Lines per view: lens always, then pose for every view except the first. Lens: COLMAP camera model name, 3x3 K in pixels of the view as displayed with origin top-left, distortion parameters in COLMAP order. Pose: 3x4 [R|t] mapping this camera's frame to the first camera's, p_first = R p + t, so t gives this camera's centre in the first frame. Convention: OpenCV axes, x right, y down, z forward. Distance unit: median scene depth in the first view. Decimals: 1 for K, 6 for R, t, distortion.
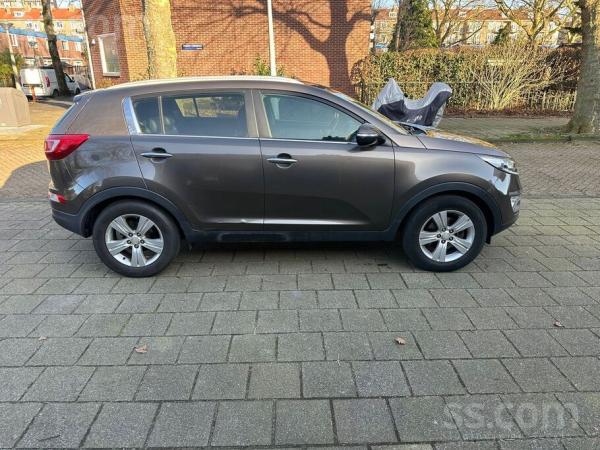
lens RADIAL K [[417.2, 0, 303.4], [0, 417.2, 226.6], [0, 0, 1]] dist [0.012913, -0.009240]
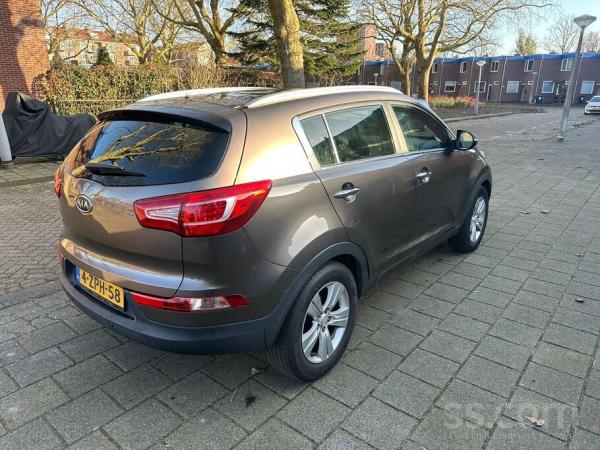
lens RADIAL K [[417.2, 0, 301.4], [0, 417.2, 221.9], [0, 0, 1]] dist [0.012913, -0.009240]
pose [[0.674490, -0.219135, 0.705013, -0.870709], [0.254463, 0.965423, 0.056630, -0.172507], [-0.693045, 0.141203, 0.706930, 0.521013]]
